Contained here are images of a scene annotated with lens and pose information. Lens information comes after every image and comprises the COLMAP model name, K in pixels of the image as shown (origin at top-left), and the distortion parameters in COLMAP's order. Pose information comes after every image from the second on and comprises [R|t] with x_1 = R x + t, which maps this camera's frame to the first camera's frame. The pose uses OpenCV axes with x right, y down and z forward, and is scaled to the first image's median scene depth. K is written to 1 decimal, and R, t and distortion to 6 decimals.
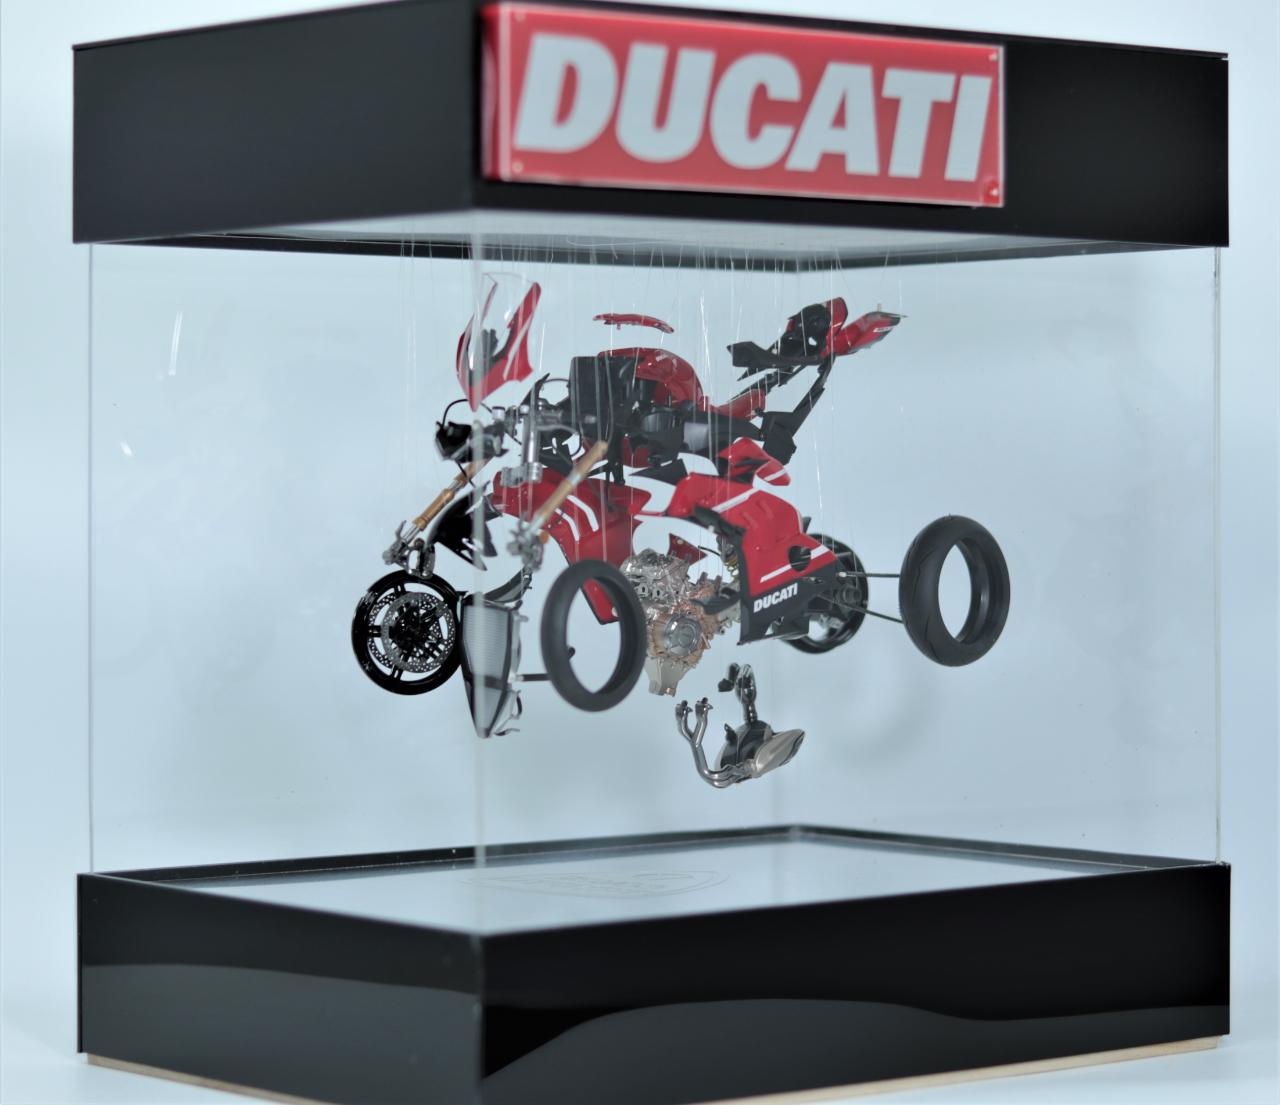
lens RADIAL K [[4183.1, 0, 640.0], [0, 4183.1, 552.5], [0, 0, 1]] dist [-0.047276, 1.172235]
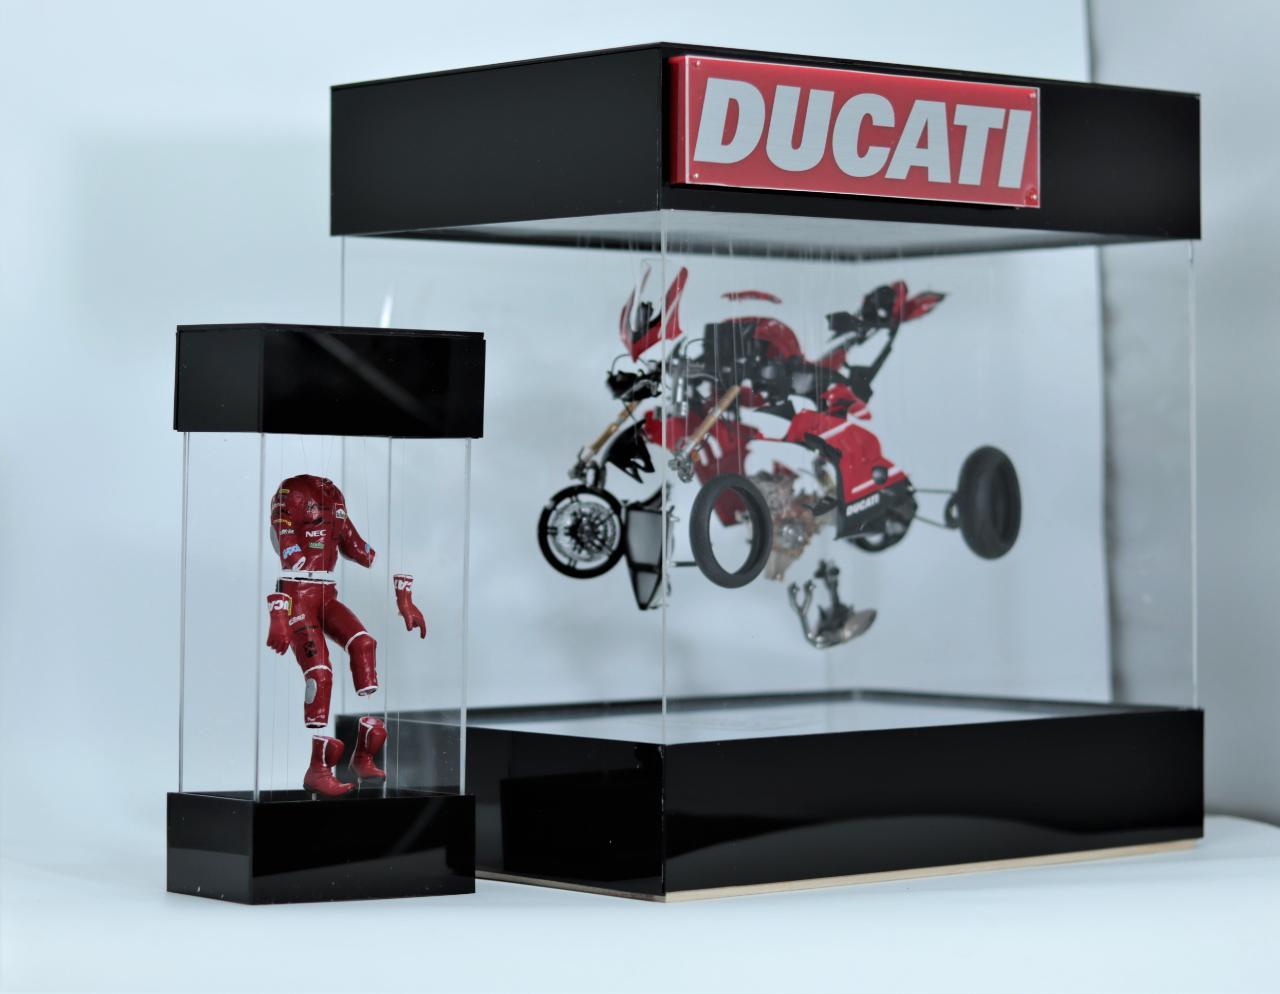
lens RADIAL K [[3723.1, 0, 640.0], [0, 3723.1, 497.0], [0, 0, 1]] dist [-0.034218, -0.835610]
pose [[0.999723, -0.001586, 0.023465, -0.065745], [0.001881, 0.999919, -0.012554, 0.023073], [-0.023443, 0.012594, 0.999646, -0.173158]]
